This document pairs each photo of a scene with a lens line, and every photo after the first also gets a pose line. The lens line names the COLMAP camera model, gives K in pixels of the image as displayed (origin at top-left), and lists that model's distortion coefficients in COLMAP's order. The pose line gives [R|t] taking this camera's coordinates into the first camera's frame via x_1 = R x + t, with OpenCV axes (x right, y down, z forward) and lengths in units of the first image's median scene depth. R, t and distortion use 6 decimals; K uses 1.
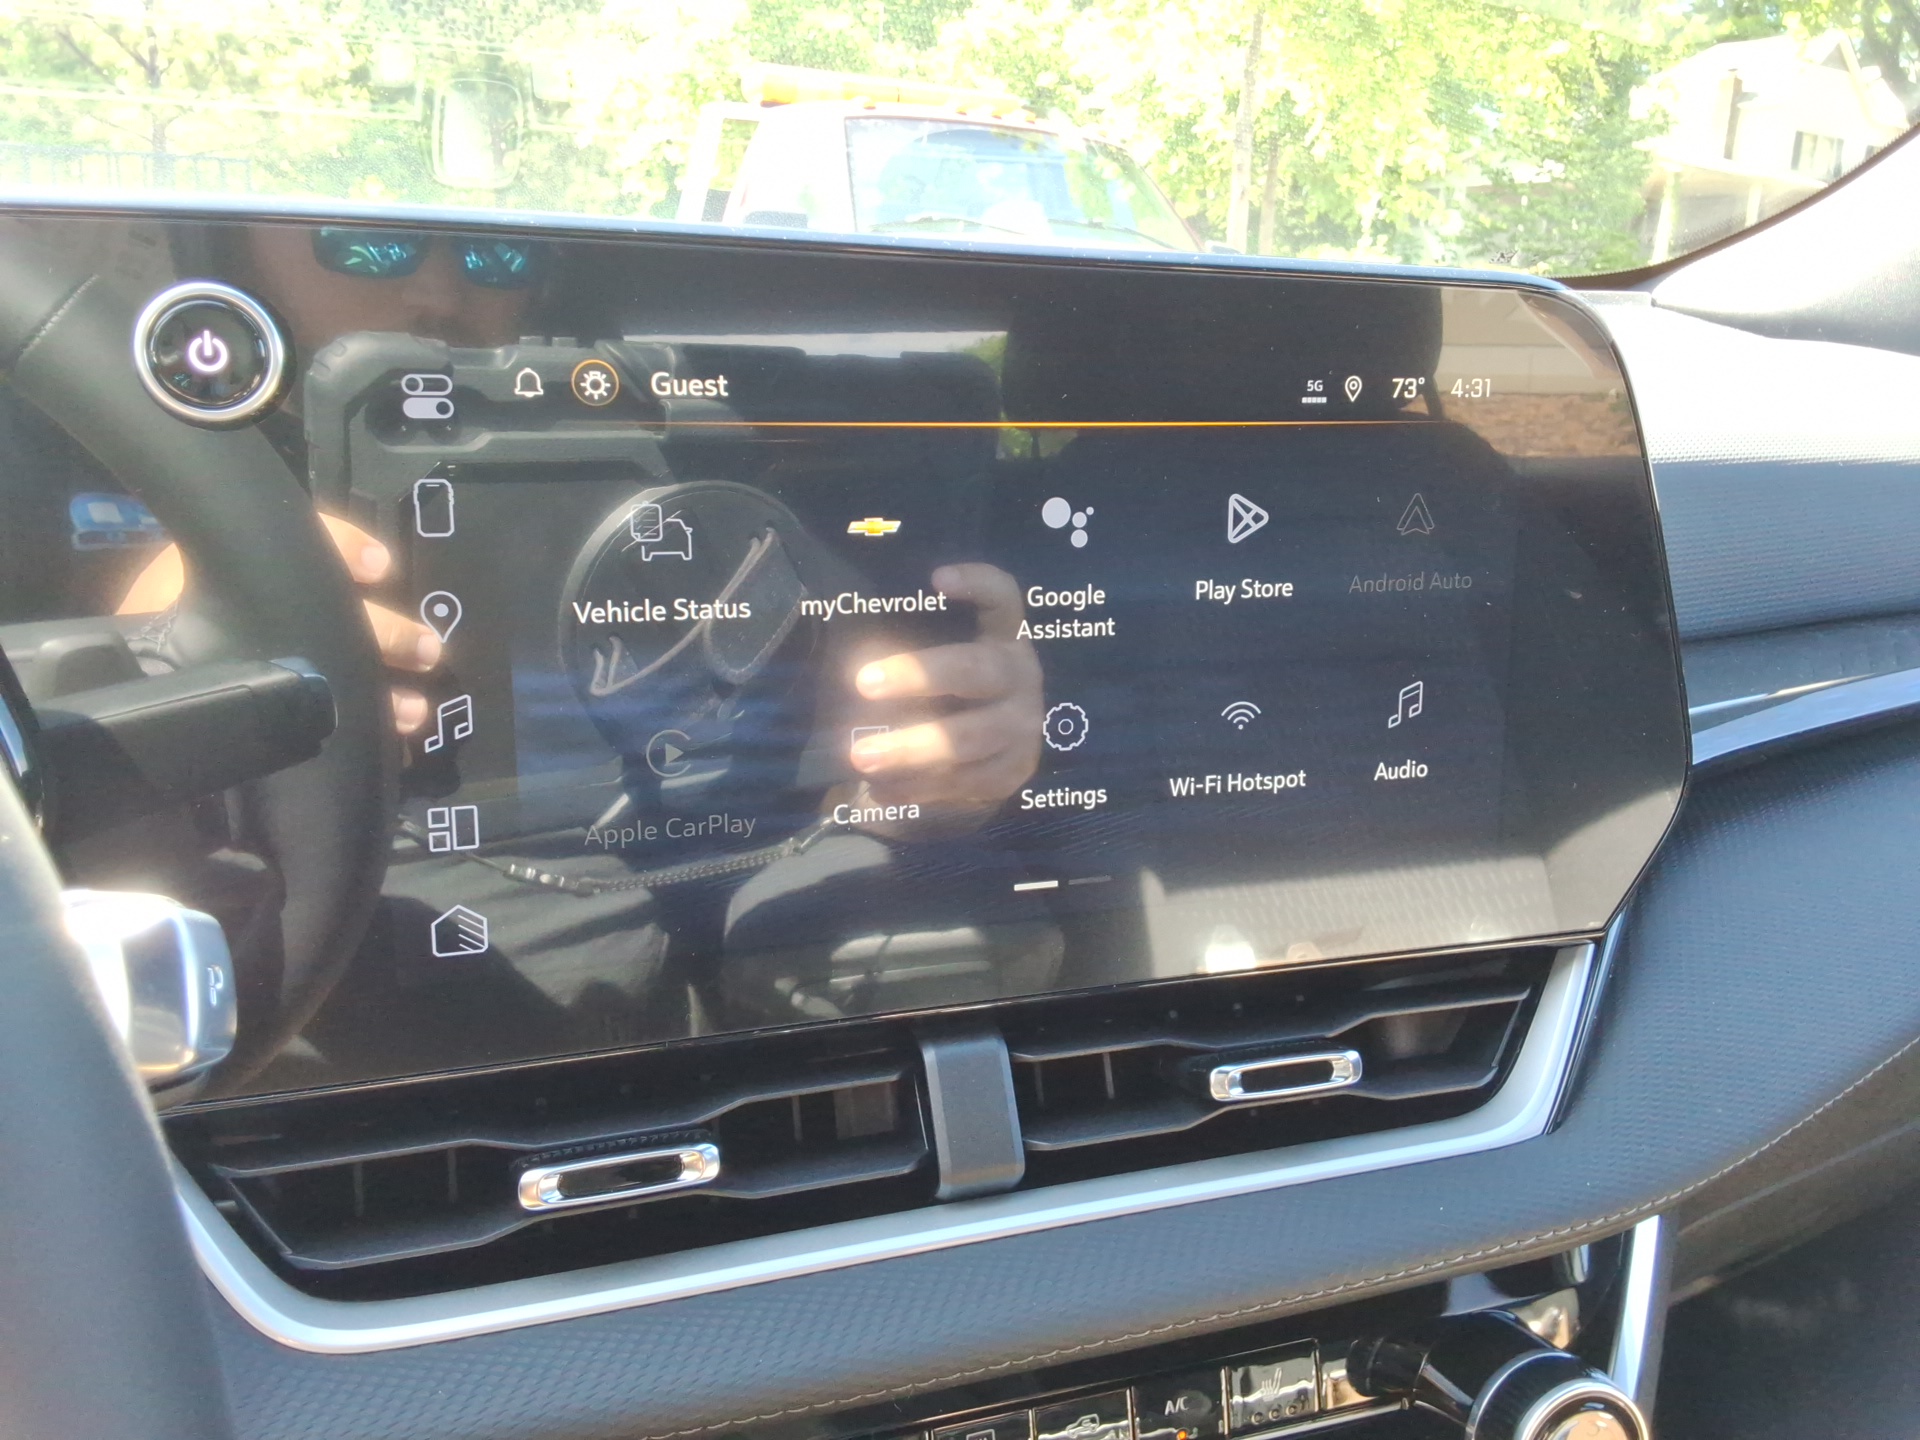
lens RADIAL K [[1547.6, 0, 963.9], [0, 1547.6, 732.3], [0, 0, 1]] dist [0.092071, -0.141269]
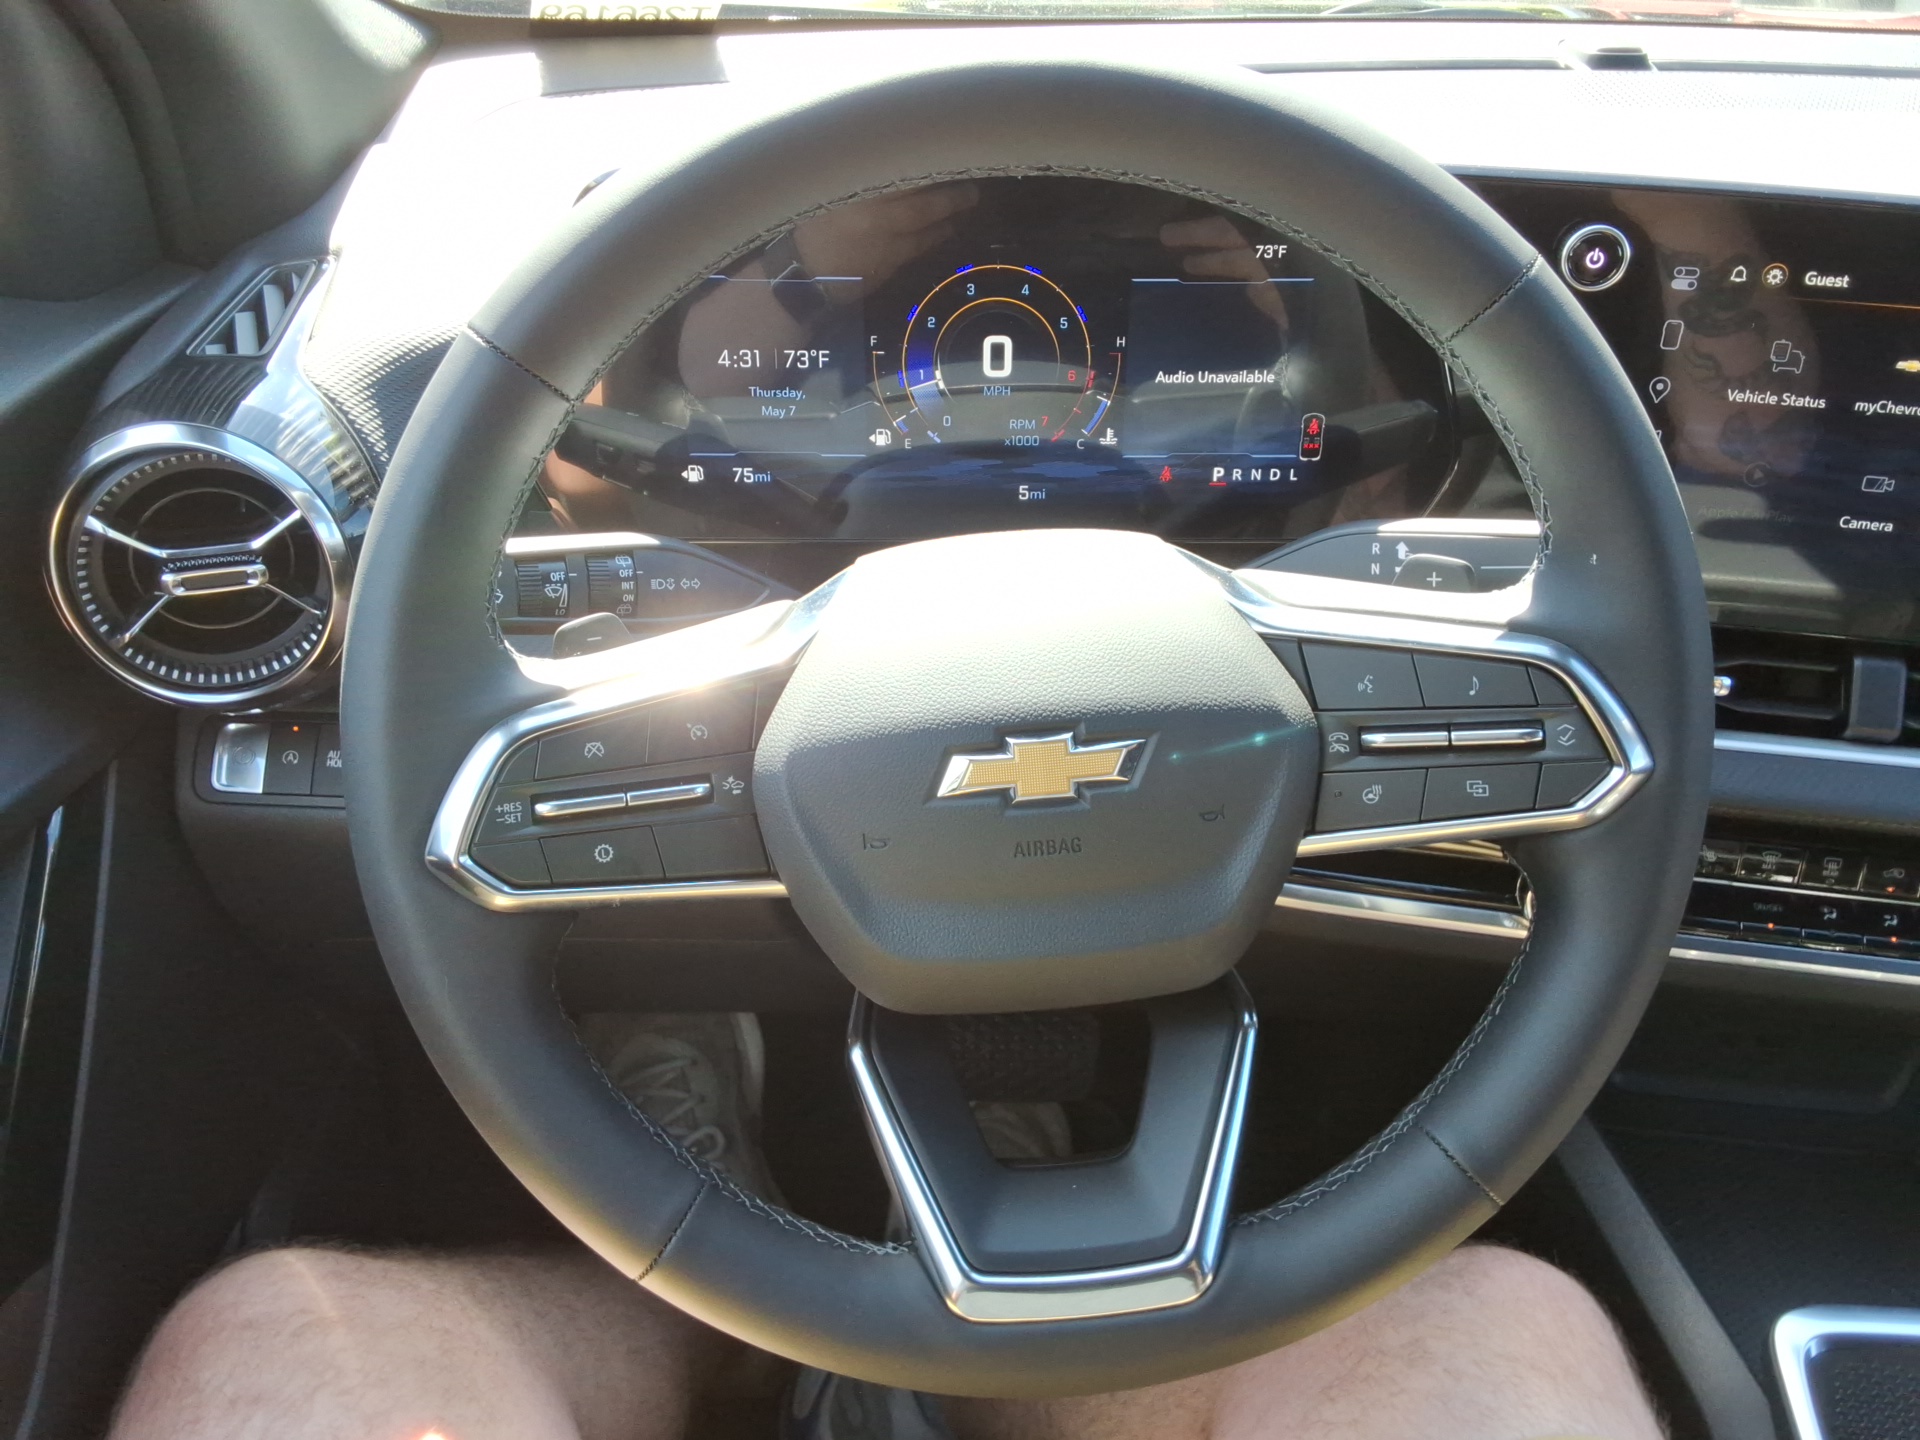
lens RADIAL K [[1547.6, 0, 965.7], [0, 1547.6, 702.7], [0, 0, 1]] dist [0.092071, -0.141269]
pose [[0.882990, 0.237252, -0.405019, -0.184380], [-0.125450, 0.950751, 0.283434, -0.131503], [0.452318, -0.199460, 0.869266, -1.044376]]
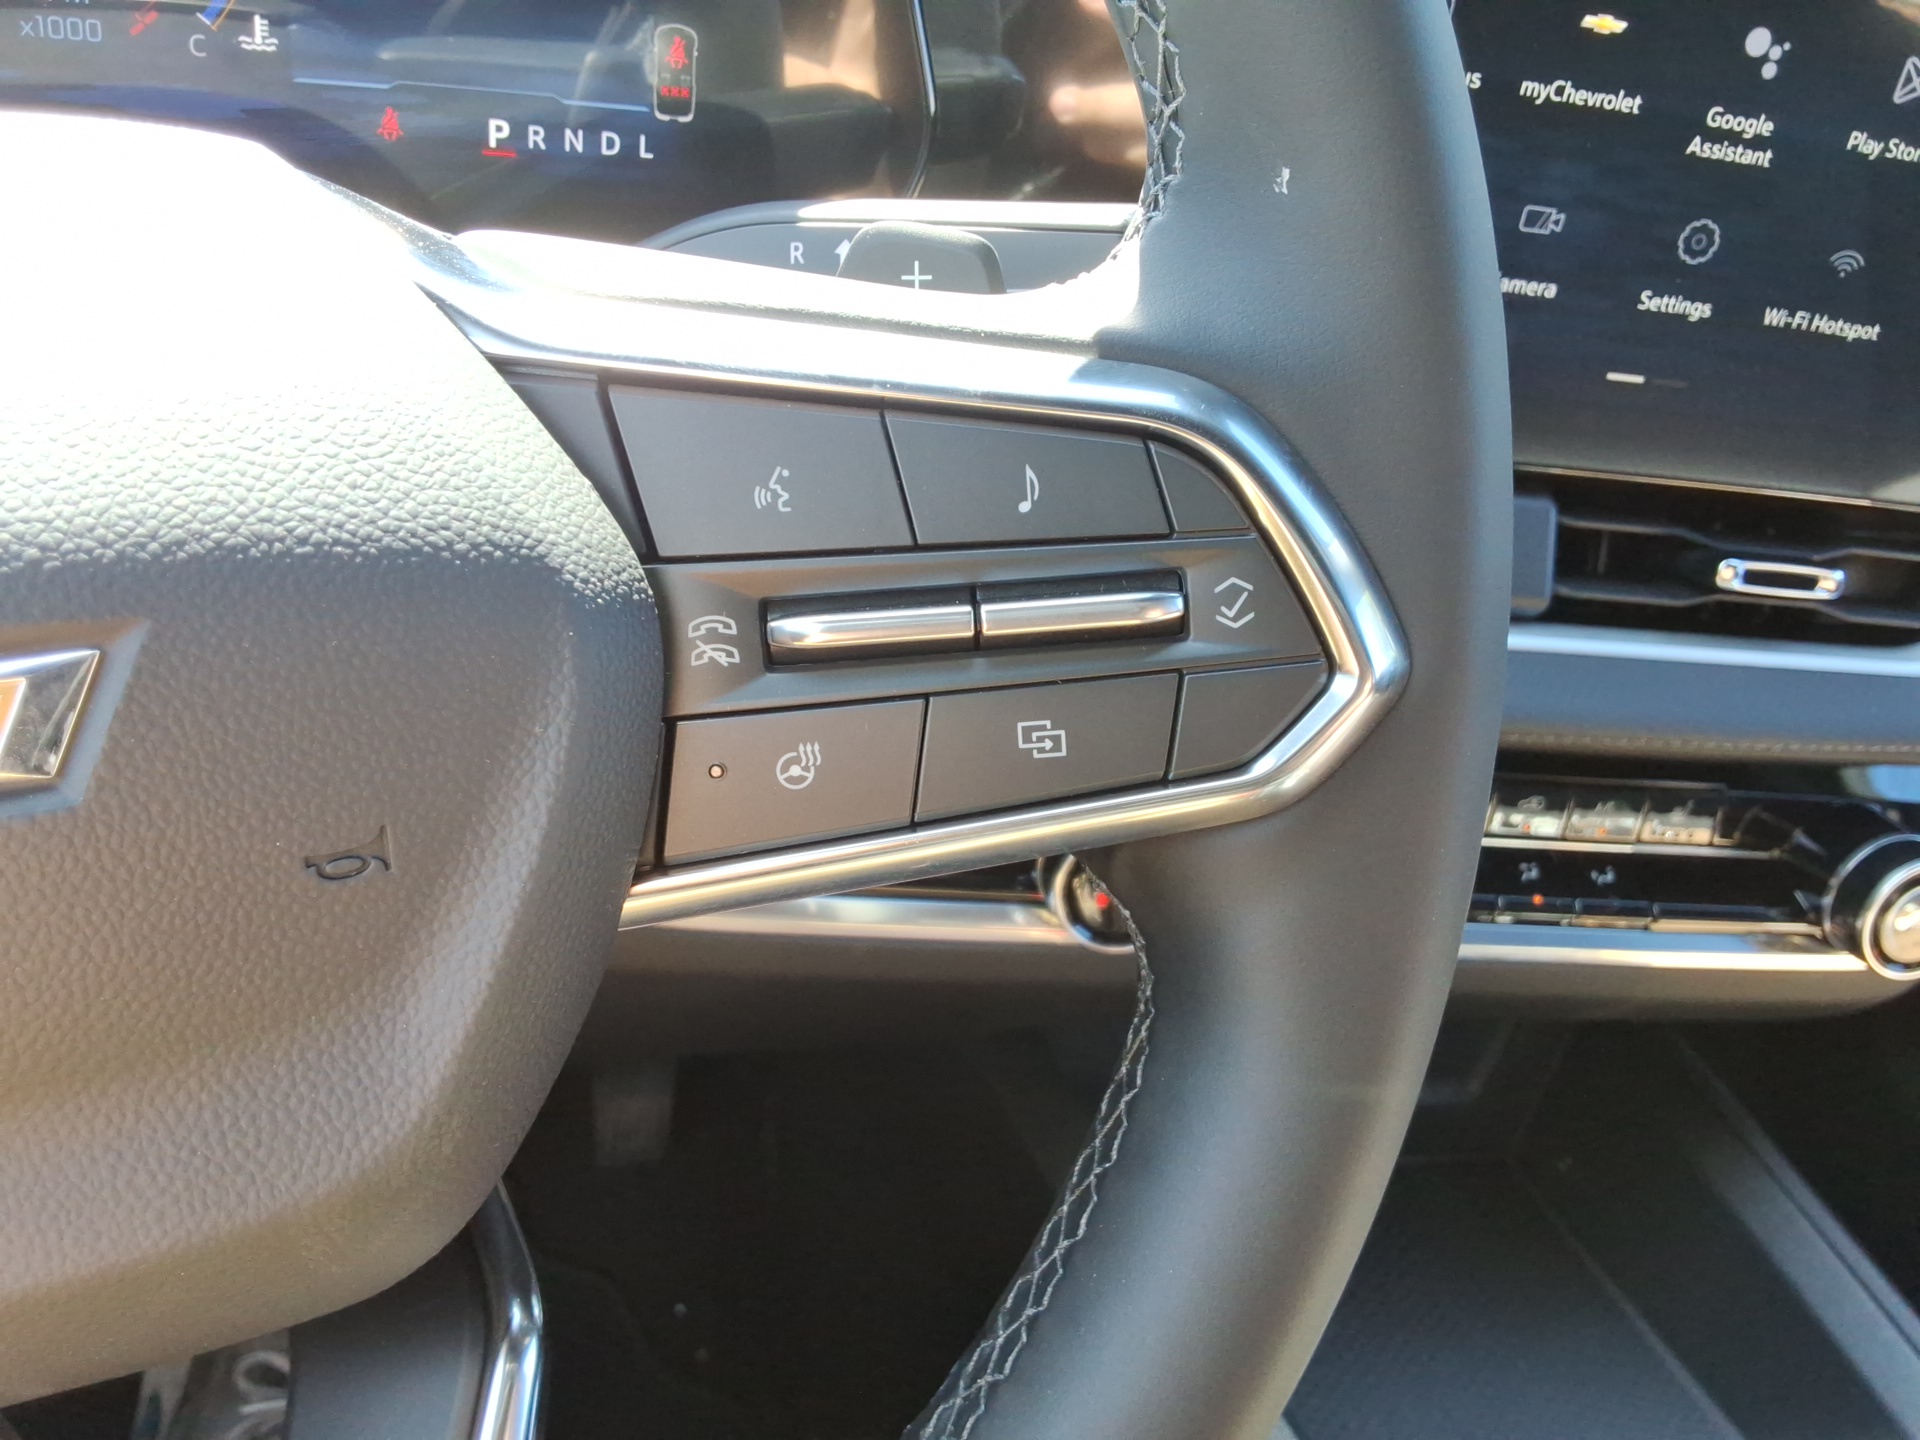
lens RADIAL K [[1547.6, 0, 961.2], [0, 1547.6, 721.3], [0, 0, 1]] dist [0.092071, -0.141269]
pose [[0.974208, 0.214905, -0.068805, -0.306821], [-0.186249, 0.937952, 0.292500, 0.089811], [0.127395, -0.272142, 0.953787, -0.263184]]
